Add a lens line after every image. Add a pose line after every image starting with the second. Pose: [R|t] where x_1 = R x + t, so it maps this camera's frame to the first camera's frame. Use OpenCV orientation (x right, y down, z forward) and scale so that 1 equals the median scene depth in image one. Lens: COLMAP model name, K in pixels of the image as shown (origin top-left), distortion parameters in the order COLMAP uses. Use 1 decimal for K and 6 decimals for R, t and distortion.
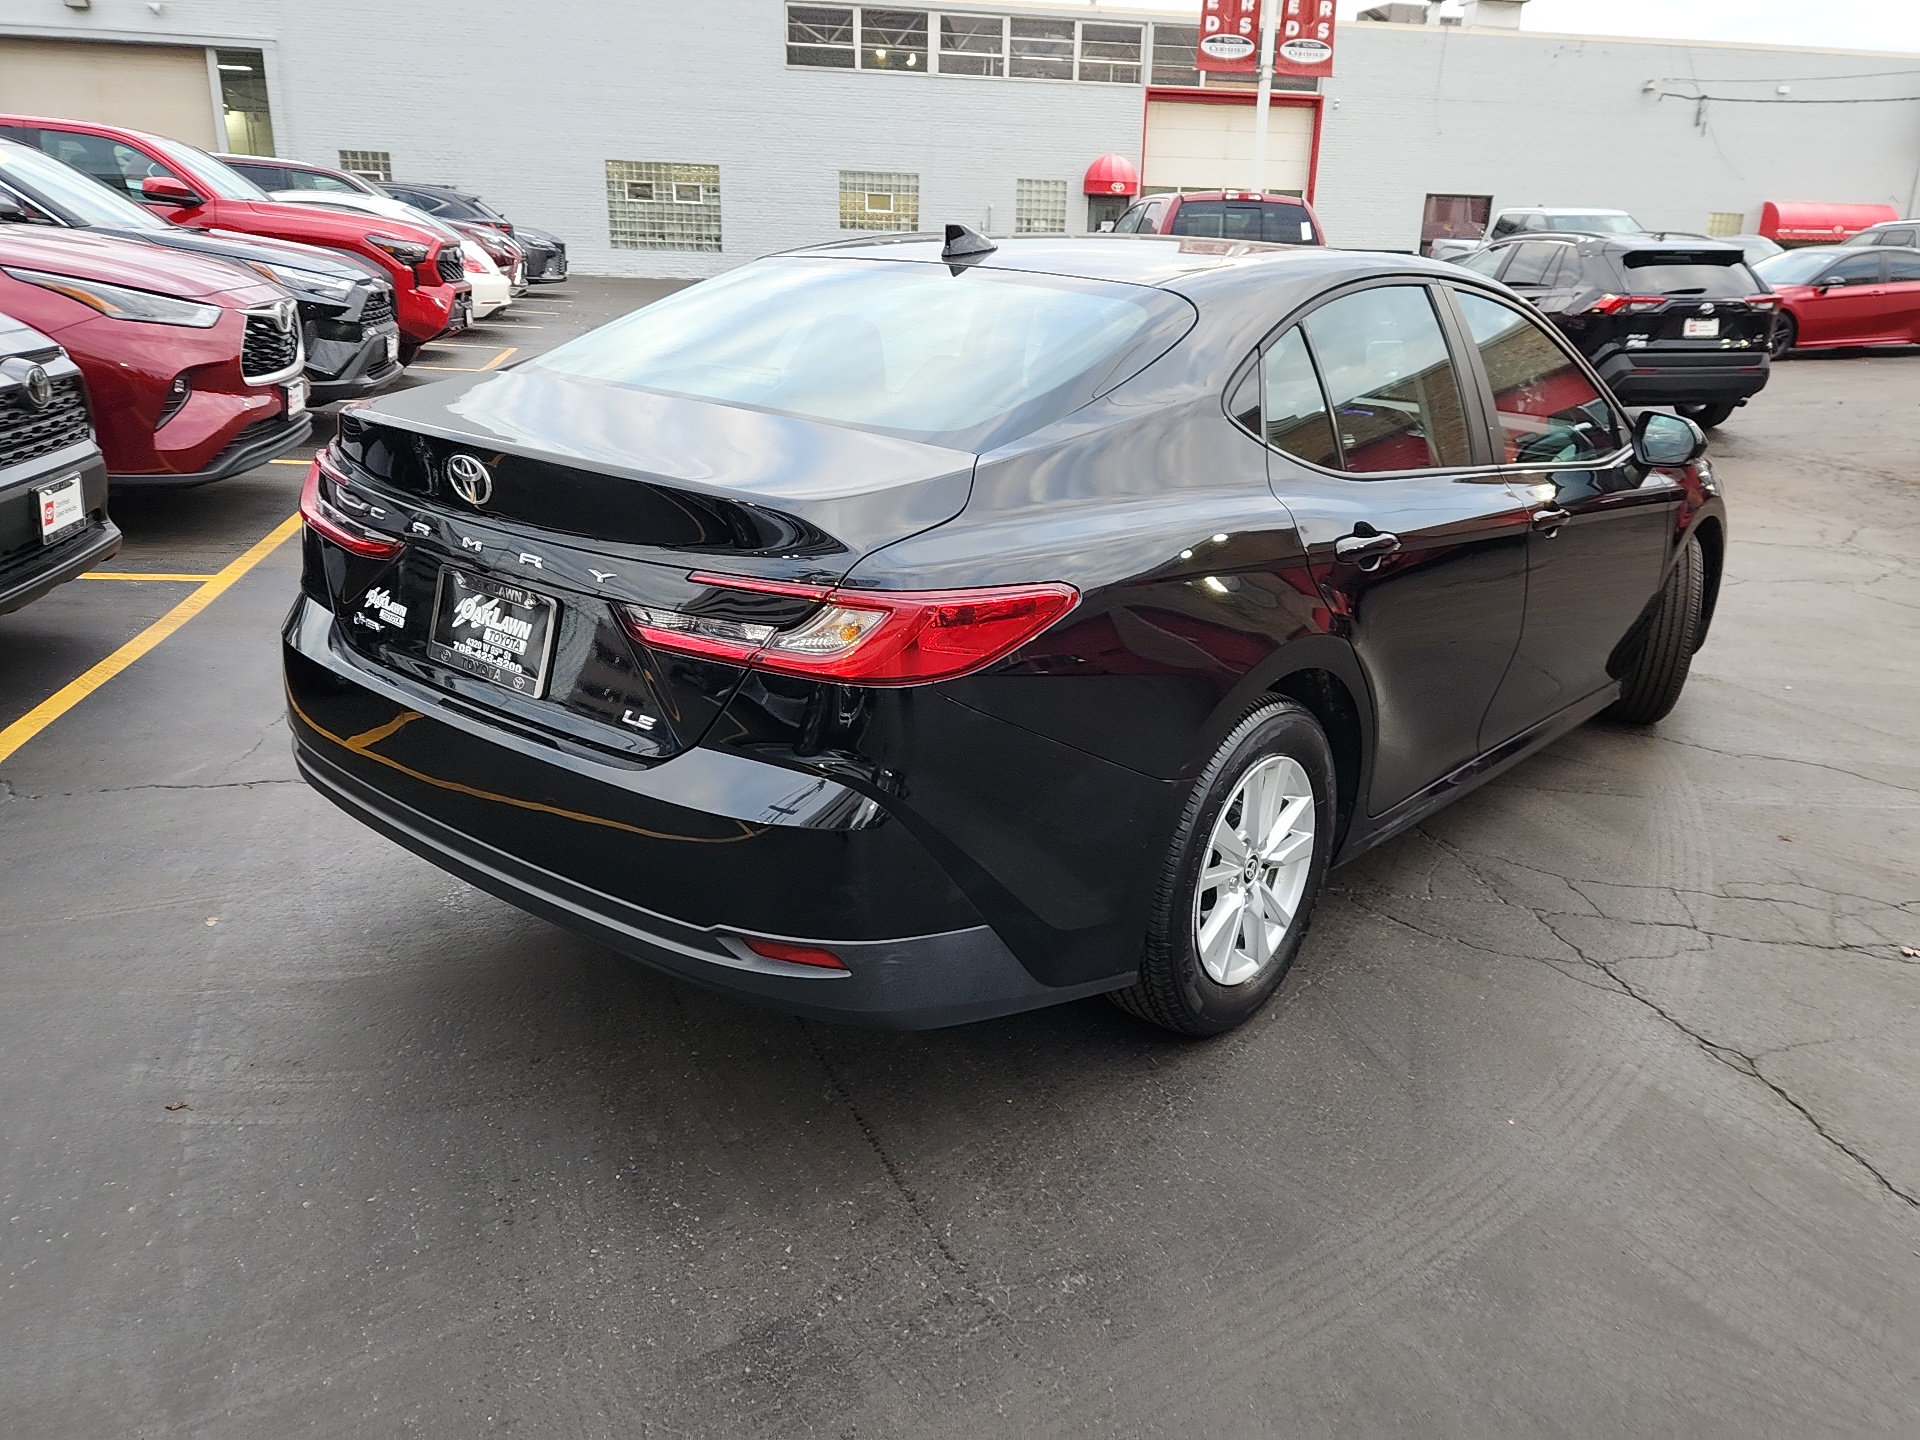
lens RADIAL K [[1492.7, 0, 988.2], [0, 1492.7, 721.0], [0, 0, 1]] dist [0.086495, -0.064280]
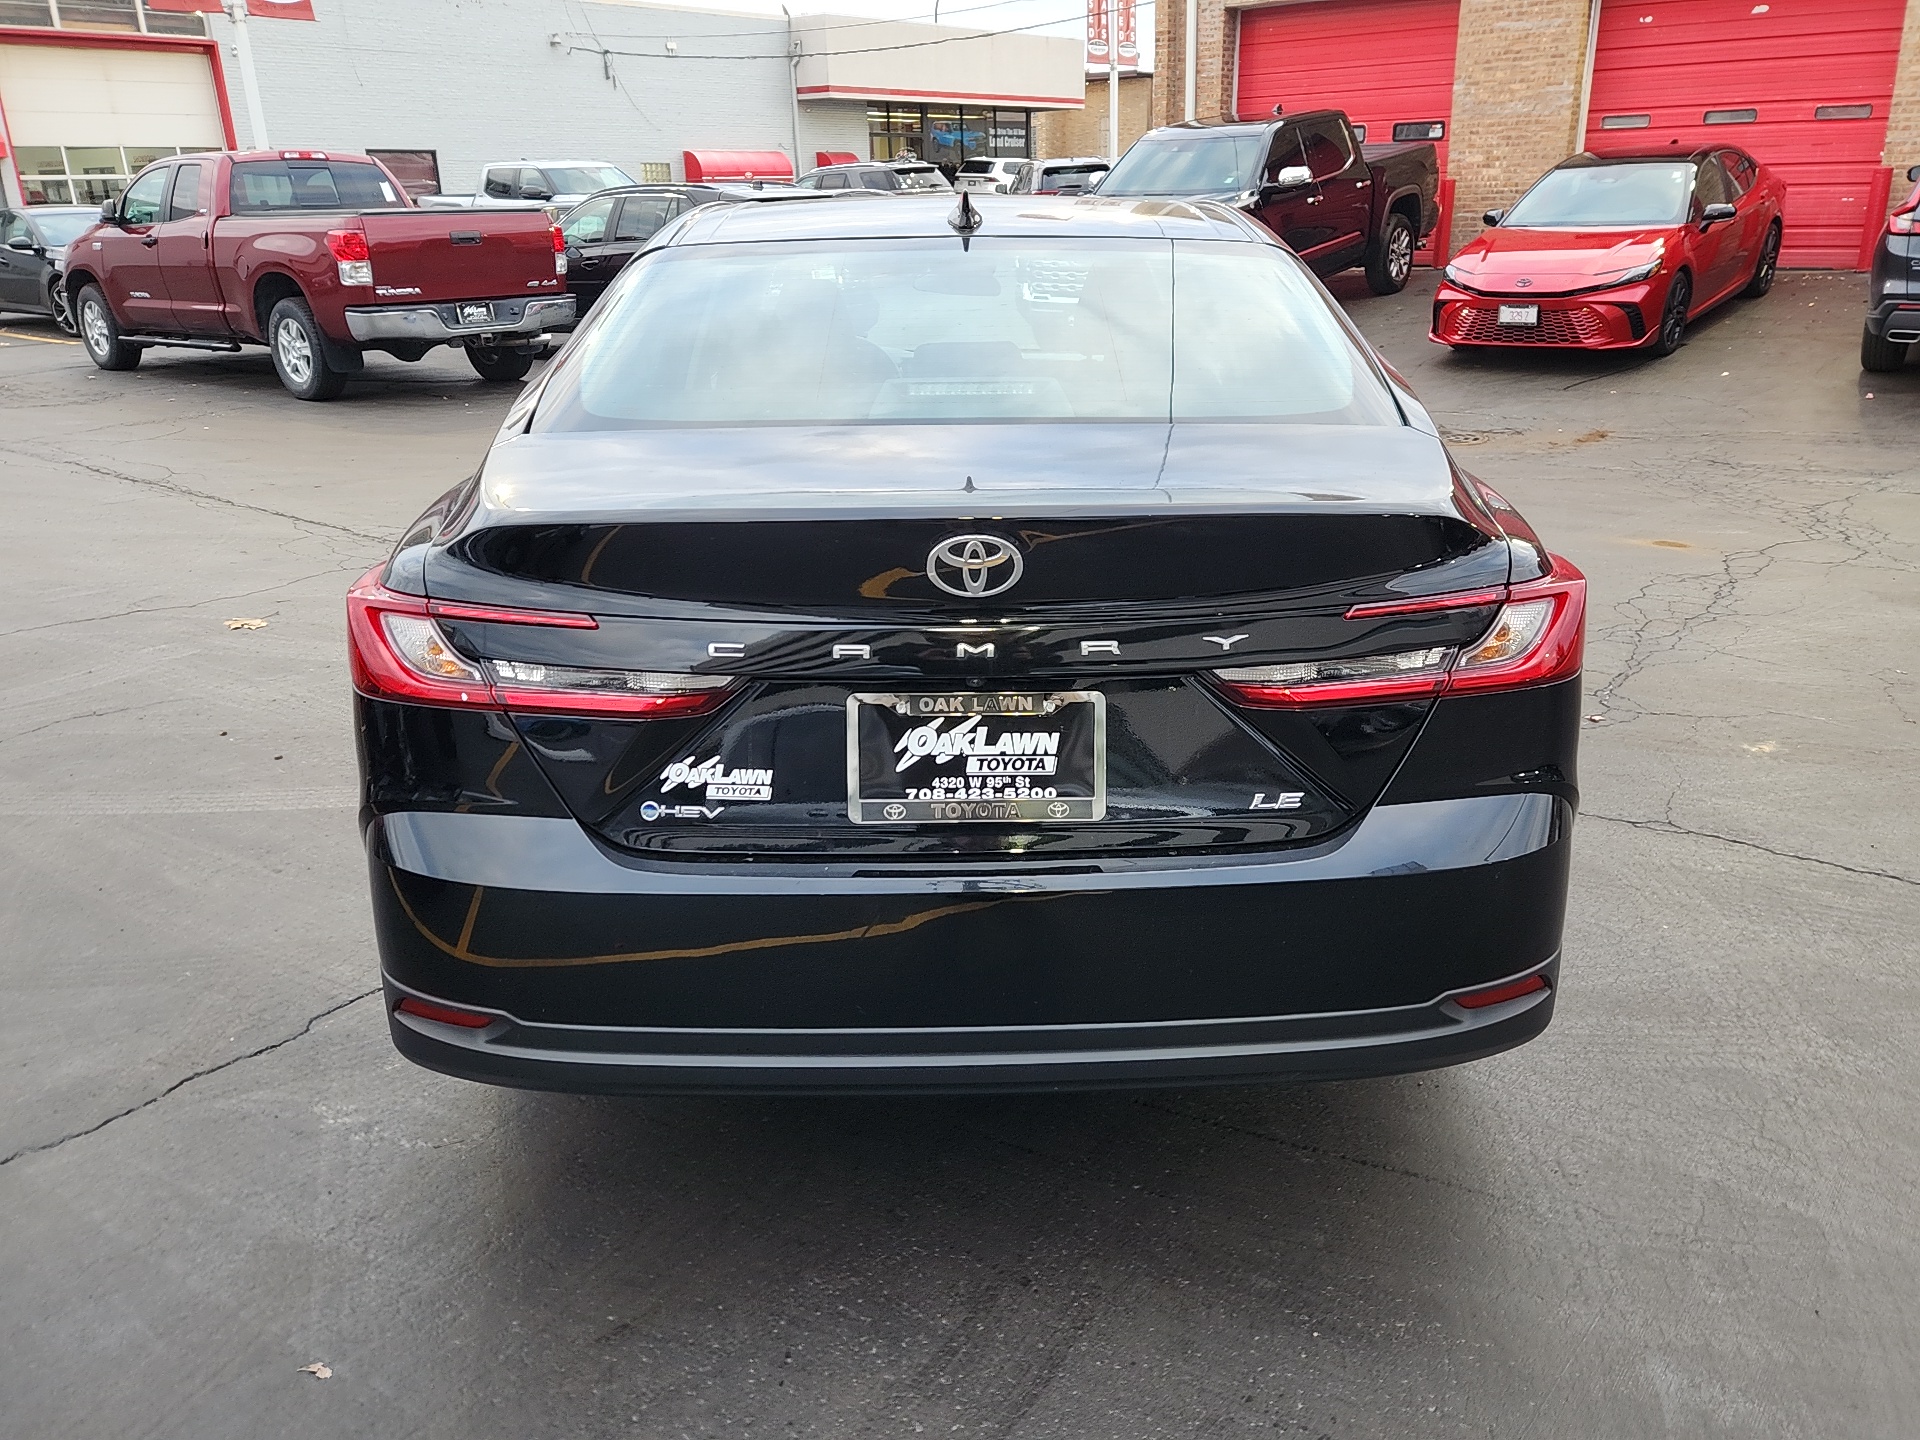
lens RADIAL K [[1492.7, 0, 988.2], [0, 1492.7, 721.0], [0, 0, 1]] dist [0.086495, -0.064280]
pose [[0.763448, -0.263695, 0.589587, -0.710452], [0.247829, 0.962583, 0.109610, -0.148177], [-0.596430, 0.062435, 0.800233, 0.365345]]
